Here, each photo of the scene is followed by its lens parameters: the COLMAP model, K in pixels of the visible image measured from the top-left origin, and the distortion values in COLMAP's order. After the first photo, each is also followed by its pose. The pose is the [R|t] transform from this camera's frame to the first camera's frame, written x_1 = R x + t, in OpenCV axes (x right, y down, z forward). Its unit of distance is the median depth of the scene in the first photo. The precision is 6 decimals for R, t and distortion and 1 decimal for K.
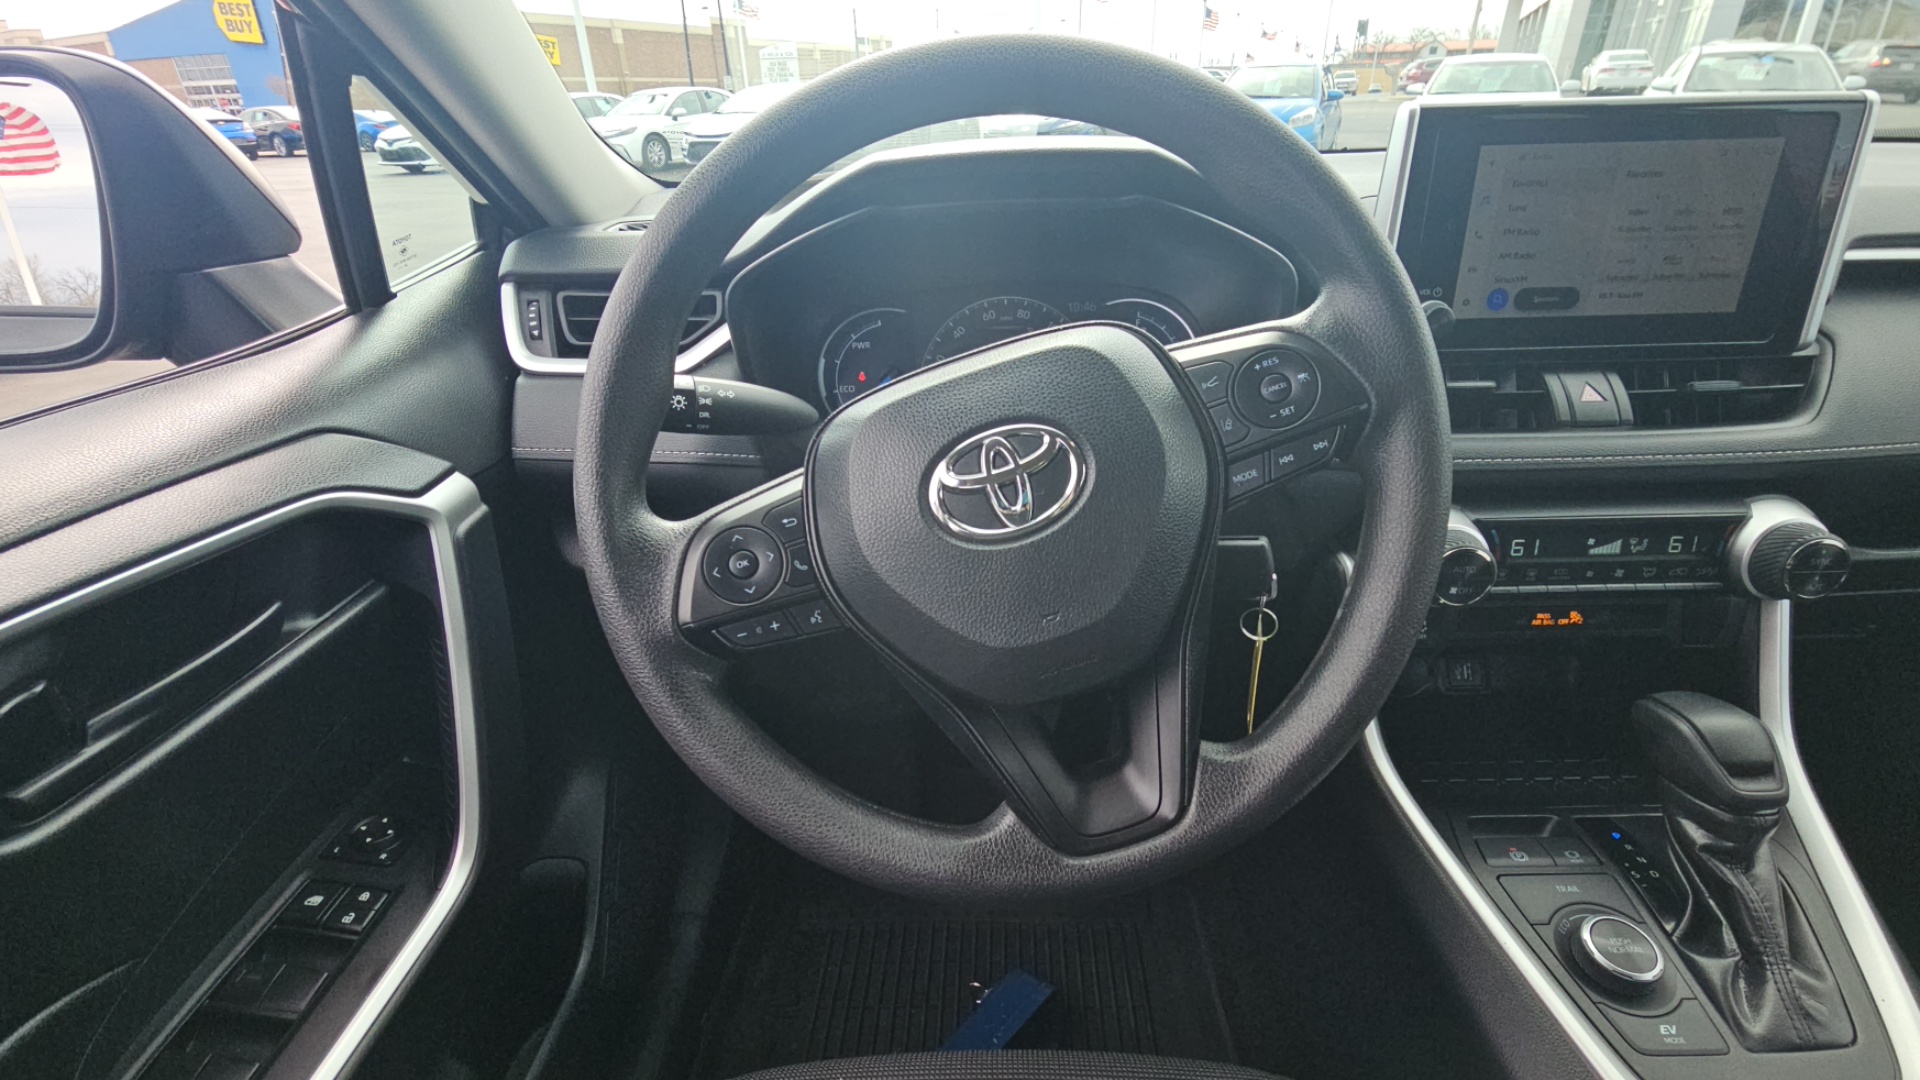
lens RADIAL K [[853.4, 0, 980.0], [0, 853.4, 552.4], [0, 0, 1]] dist [0.010669, -0.007818]
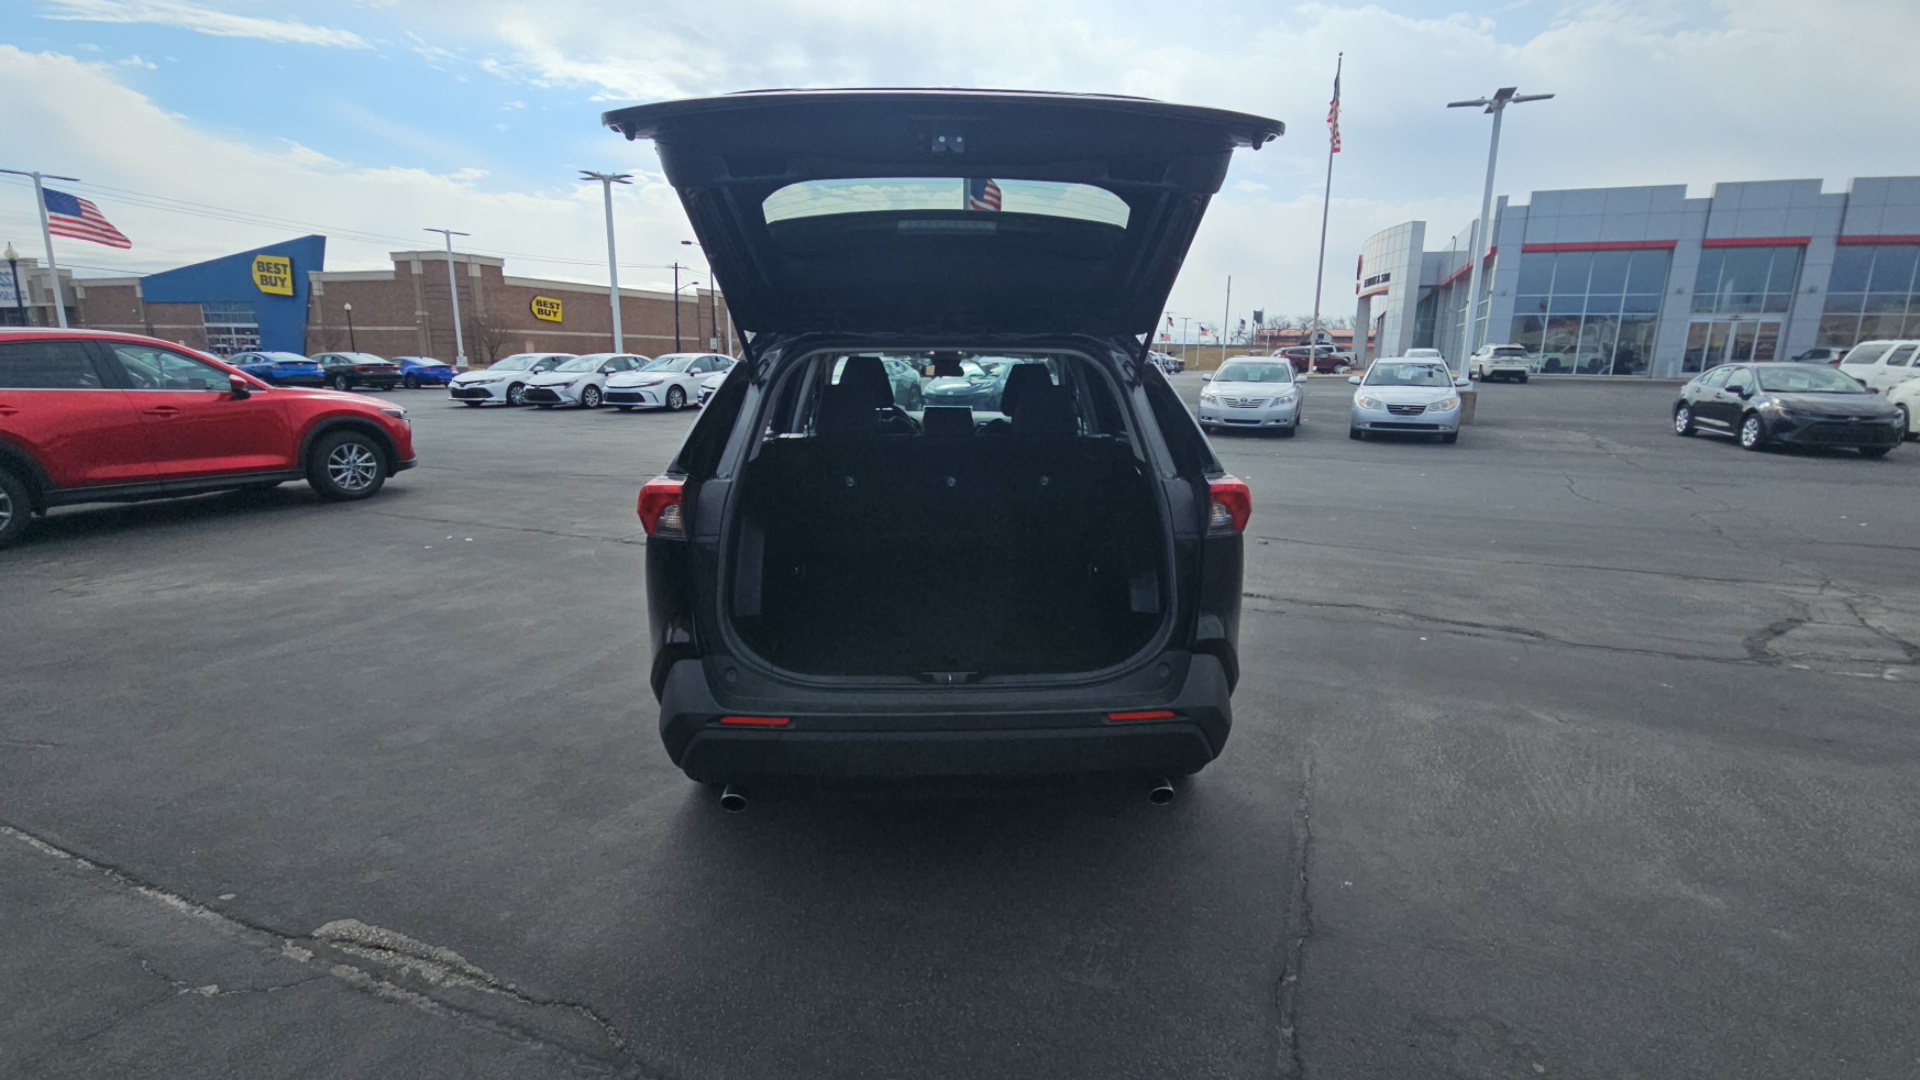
lens RADIAL K [[853.4, 0, 974.2], [0, 853.4, 560.3], [0, 0, 1]] dist [0.010669, -0.007818]
pose [[0.998340, 0.021009, 0.053625, 0.530750], [-0.006653, 0.966931, -0.254949, 3.381541], [-0.057208, 0.254169, 0.965466, -7.409555]]
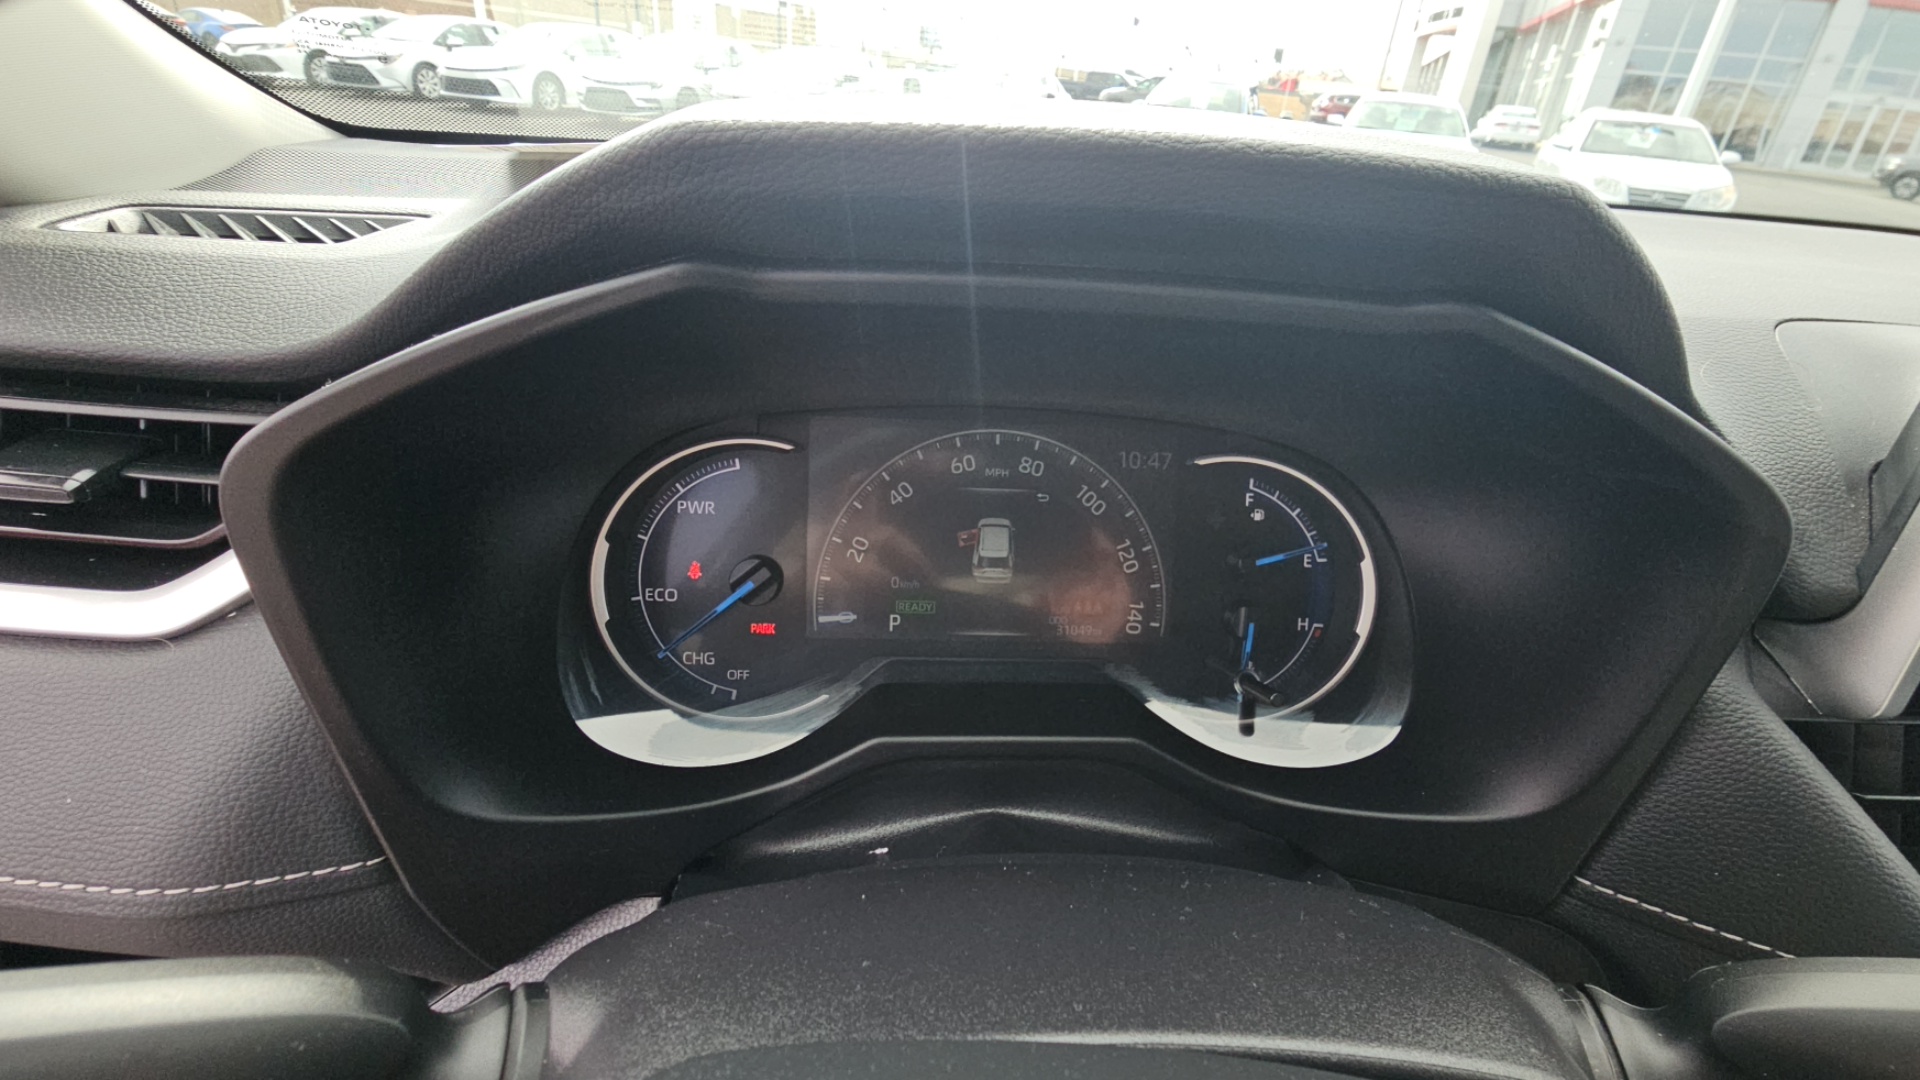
lens RADIAL K [[853.4, 0, 989.7], [0, 853.4, 556.4], [0, 0, 1]] dist [0.010669, -0.007818]
pose [[0.990615, 0.051582, 0.126576, -0.044474], [-0.053637, 0.998477, 0.012876, -0.296169], [-0.125719, -0.019545, 0.991873, 0.646058]]
